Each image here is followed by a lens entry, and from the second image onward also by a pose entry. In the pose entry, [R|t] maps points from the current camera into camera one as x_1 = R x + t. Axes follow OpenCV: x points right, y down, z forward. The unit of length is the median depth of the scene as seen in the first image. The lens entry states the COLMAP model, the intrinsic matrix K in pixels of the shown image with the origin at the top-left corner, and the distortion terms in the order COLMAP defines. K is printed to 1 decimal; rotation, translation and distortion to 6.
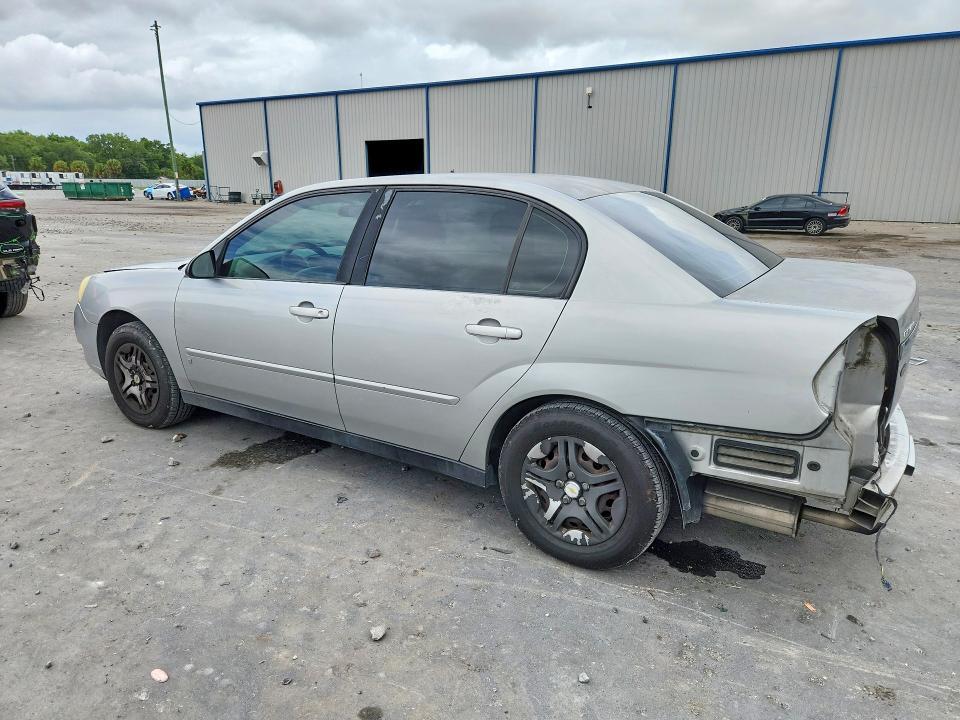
lens RADIAL K [[683.5, 0, 475.1], [0, 683.5, 376.2], [0, 0, 1]] dist [0.076193, -0.072761]
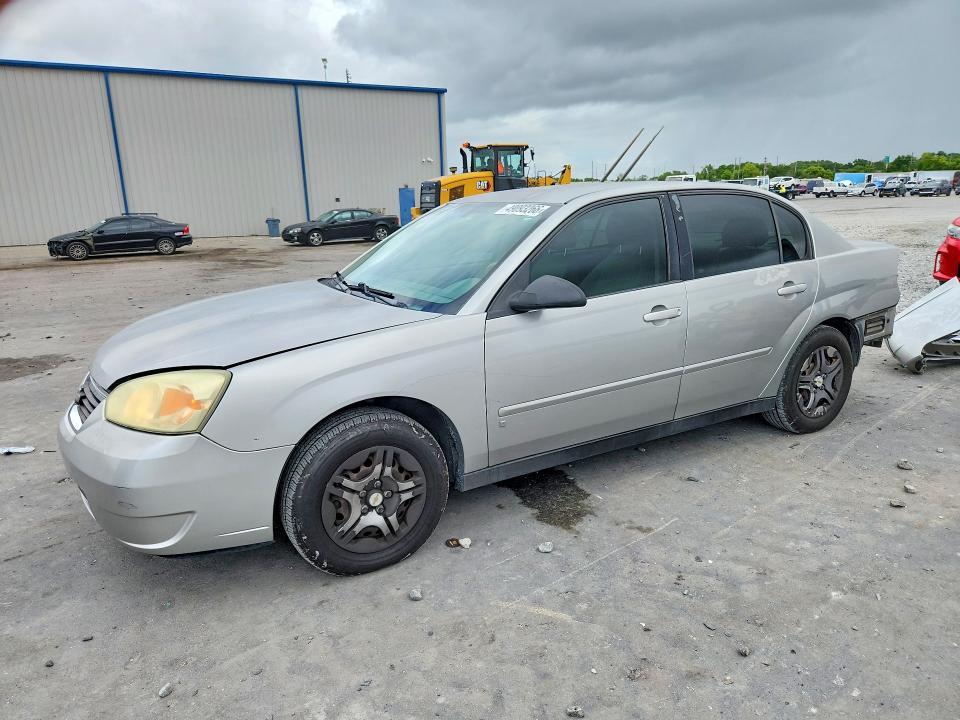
lens RADIAL K [[683.5, 0, 475.1], [0, 683.5, 376.2], [0, 0, 1]] dist [0.076193, -0.072761]
pose [[0.427691, -0.243114, 0.870618, -1.081321], [0.271660, 0.953198, 0.132721, -0.184249], [-0.862138, 0.179749, 0.473718, 0.648413]]
